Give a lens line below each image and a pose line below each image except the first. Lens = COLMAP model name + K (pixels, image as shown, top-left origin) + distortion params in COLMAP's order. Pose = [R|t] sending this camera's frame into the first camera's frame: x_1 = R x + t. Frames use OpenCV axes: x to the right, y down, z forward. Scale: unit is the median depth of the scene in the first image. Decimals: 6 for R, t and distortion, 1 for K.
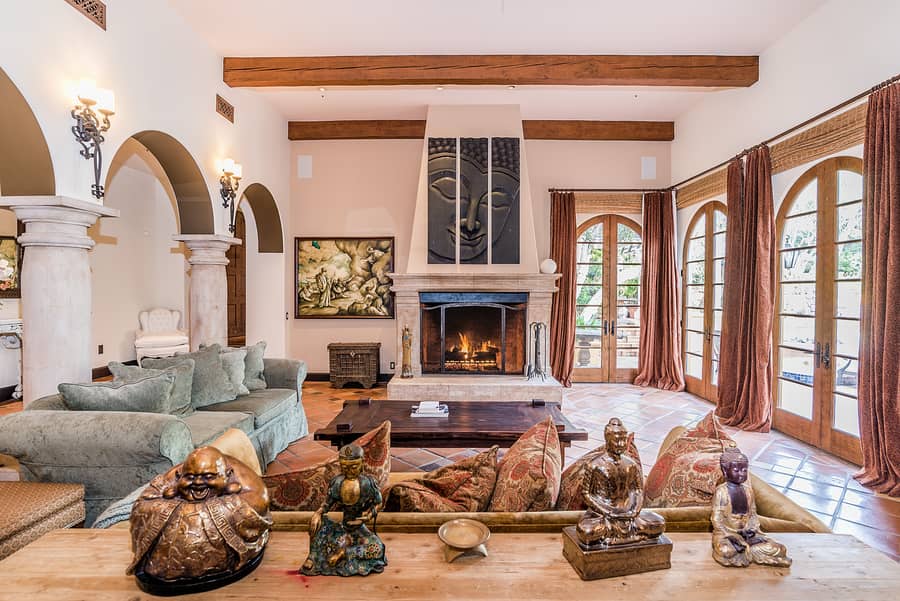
lens RADIAL K [[482.2, 0, 441.5], [0, 482.2, 298.1], [0, 0, 1]] dist [-0.012818, 0.013657]
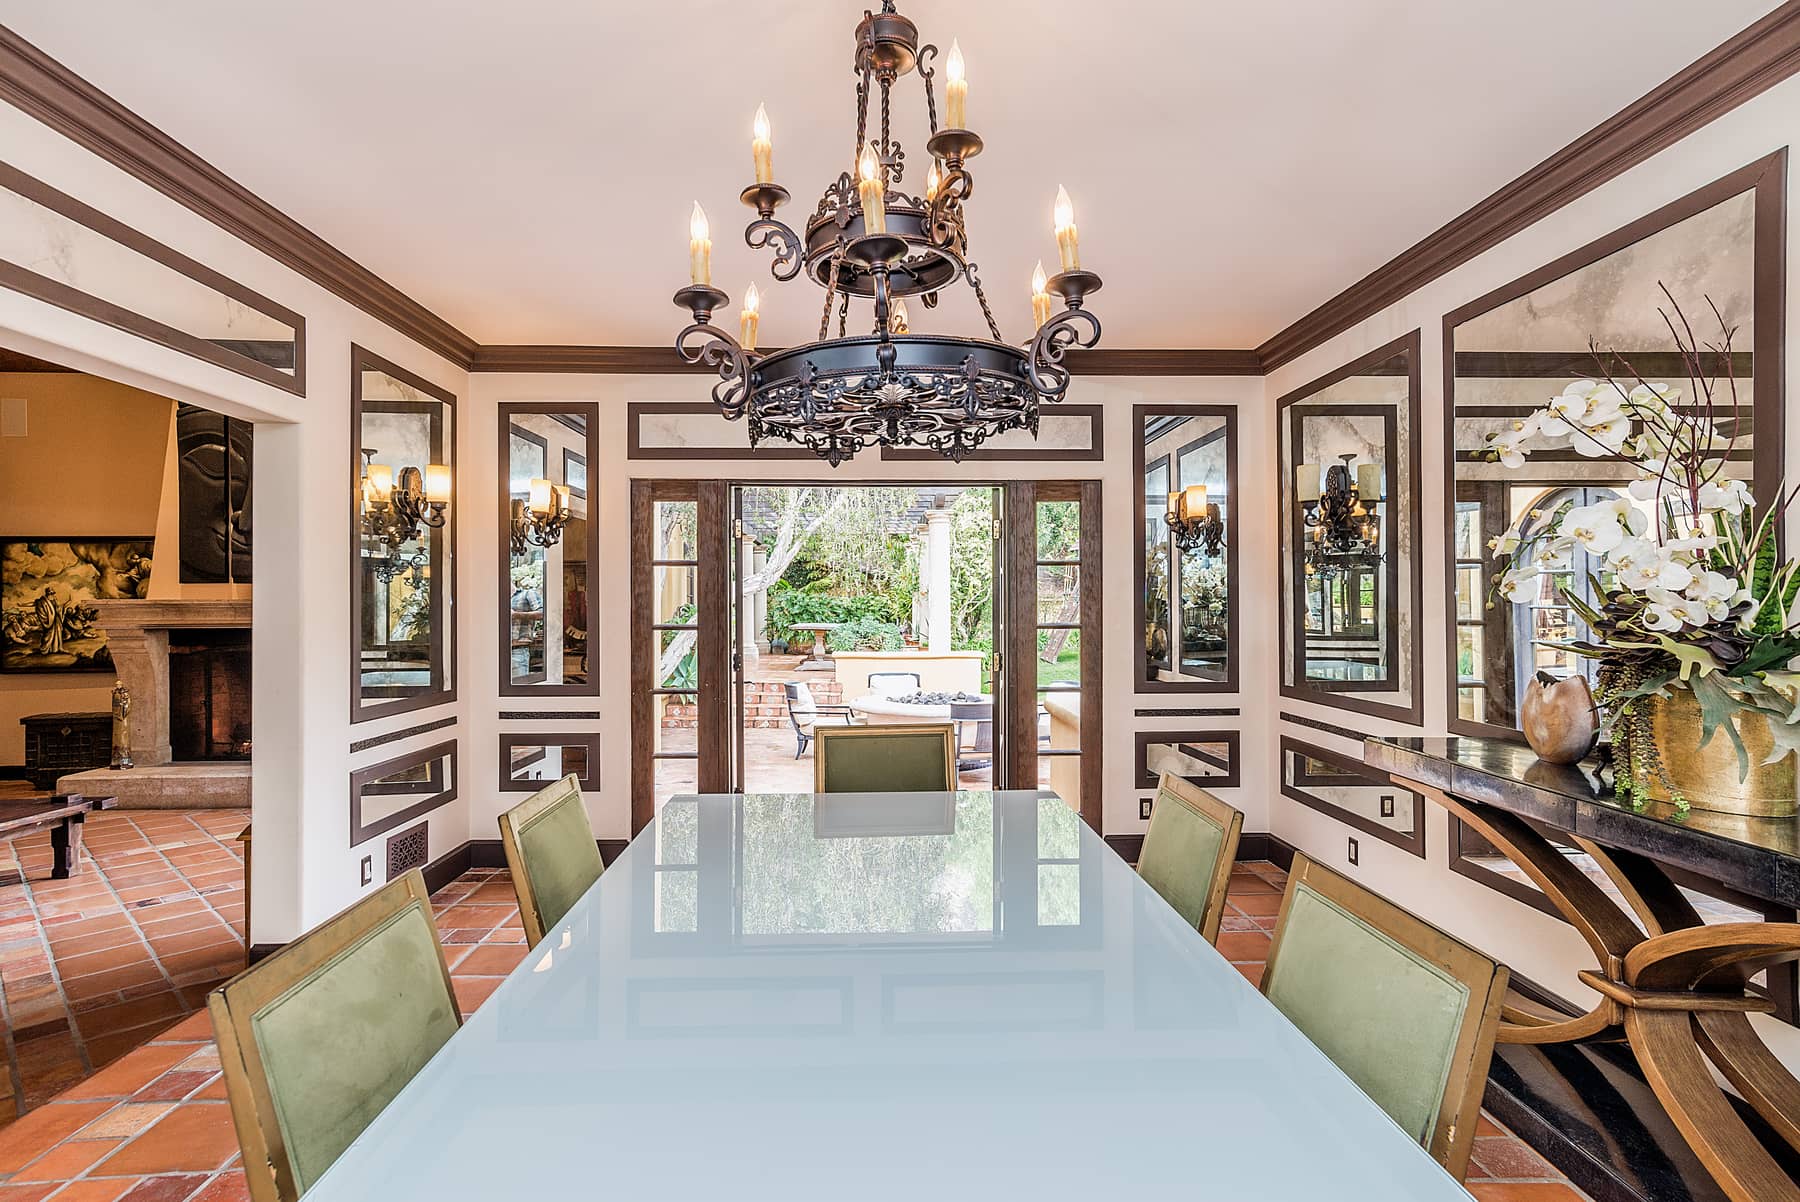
lens RADIAL K [[964.5, 0, 984.2], [0, 964.5, 594.4], [0, 0, 1]] dist [-0.012818, 0.013657]
pose [[0.997245, -0.006436, 0.073901, 0.868305], [0.008093, 0.999722, -0.022134, -0.020285], [-0.073738, 0.022671, 0.997020, -0.291829]]
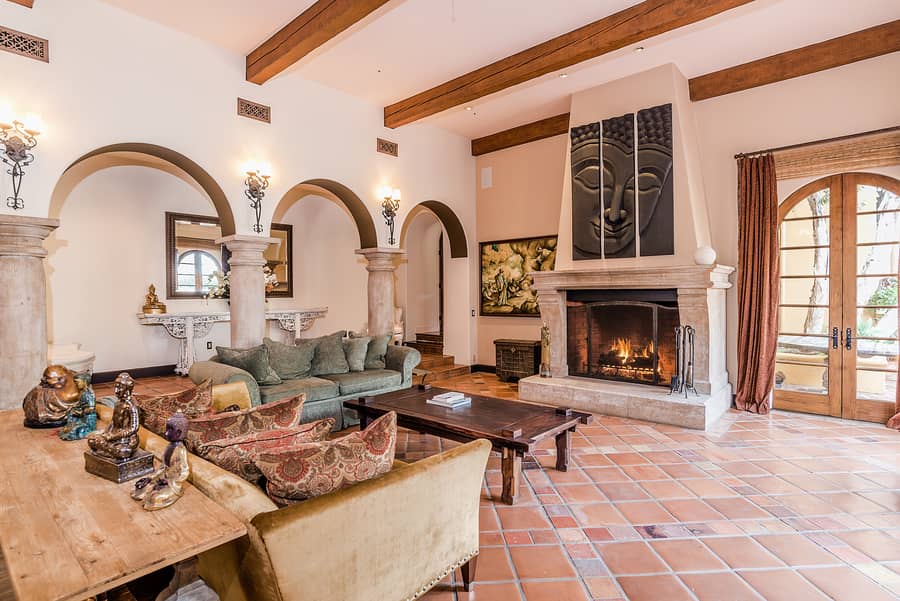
lens RADIAL K [[482.2, 0, 442.7], [0, 482.2, 302.1], [0, 0, 1]] dist [-0.012818, 0.013657]
pose [[0.753948, 0.002913, -0.656928, 0.386371], [0.001473, 0.999980, 0.006124, 0.004873], [0.656933, -0.005585, 0.753928, 0.106789]]
